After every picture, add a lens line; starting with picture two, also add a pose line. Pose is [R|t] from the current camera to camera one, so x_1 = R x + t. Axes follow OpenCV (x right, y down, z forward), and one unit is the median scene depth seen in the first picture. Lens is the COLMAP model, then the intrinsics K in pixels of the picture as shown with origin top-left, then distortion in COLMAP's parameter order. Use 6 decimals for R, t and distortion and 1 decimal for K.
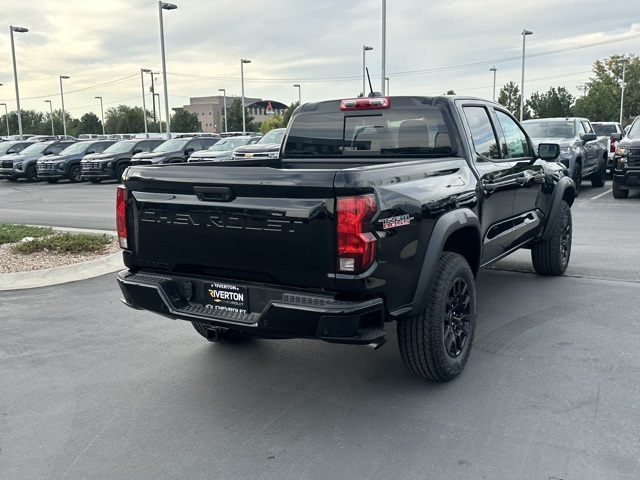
lens RADIAL K [[642.2, 0, 320.0], [0, 642.2, 240.0], [0, 0, 1]] dist [0.144600, -0.334031]
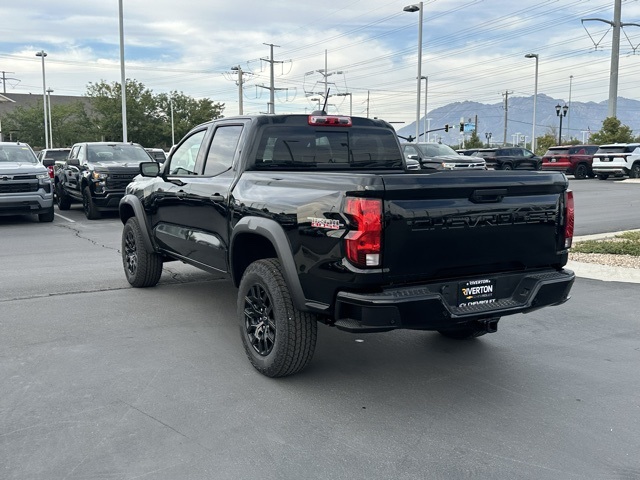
lens RADIAL K [[635.0, 0, 315.4], [0, 635.0, 240.0], [0, 0, 1]] dist [0.163610, -0.343836]
pose [[0.493802, -0.093841, 0.864496, -1.006923], [0.132658, 0.990653, 0.031761, -0.057477], [-0.859396, 0.098999, 0.501635, 0.571074]]
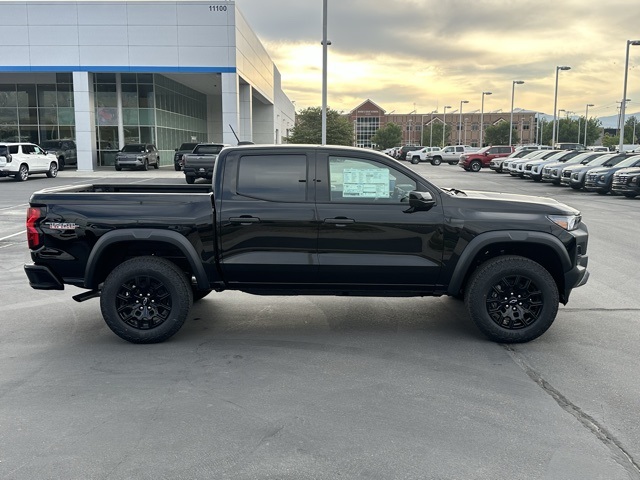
lens RADIAL K [[635.0, 0, 315.4], [0, 635.0, 240.0], [0, 0, 1]] dist [0.163610, -0.343836]
pose [[0.499504, 0.138818, -0.855117, 1.537050], [-0.143479, 0.986702, 0.076369, -0.174590], [0.854348, 0.084545, 0.512779, 0.551040]]
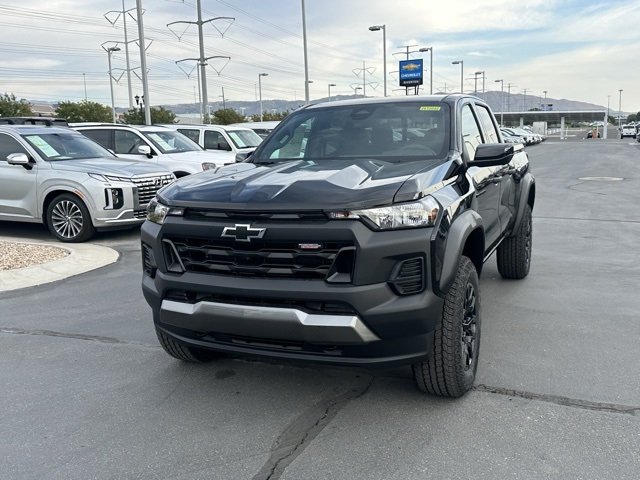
lens RADIAL K [[635.0, 0, 315.4], [0, 635.0, 240.0], [0, 0, 1]] dist [0.163610, -0.343836]
pose [[-0.991418, 0.058972, -0.116676, 0.515463], [0.019634, 0.949522, 0.313086, -0.419742], [0.129249, 0.308108, -0.942531, 2.597599]]
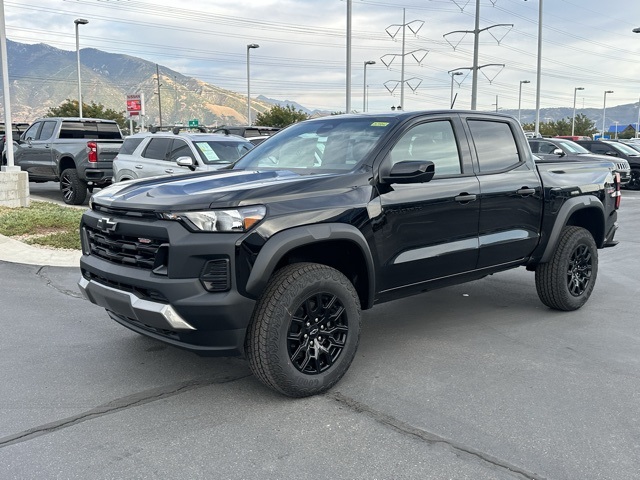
lens RADIAL K [[635.0, 0, 315.4], [0, 635.0, 240.0], [0, 0, 1]] dist [0.163610, -0.343836]
pose [[-0.956748, -0.029086, 0.289461, -0.034268], [0.056961, 0.957002, 0.284434, -0.416424], [-0.285288, 0.288619, -0.913953, 2.630208]]
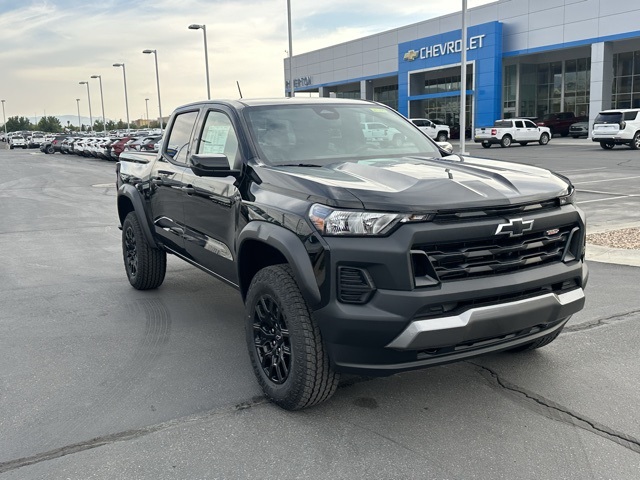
lens RADIAL K [[635.0, 0, 315.4], [0, 635.0, 240.0], [0, 0, 1]] dist [0.163610, -0.343836]
pose [[-0.507253, 0.172089, -0.844440, 1.262306], [-0.102161, 0.960943, 0.257199, -0.348726], [0.855720, 0.216734, -0.469861, 2.031849]]
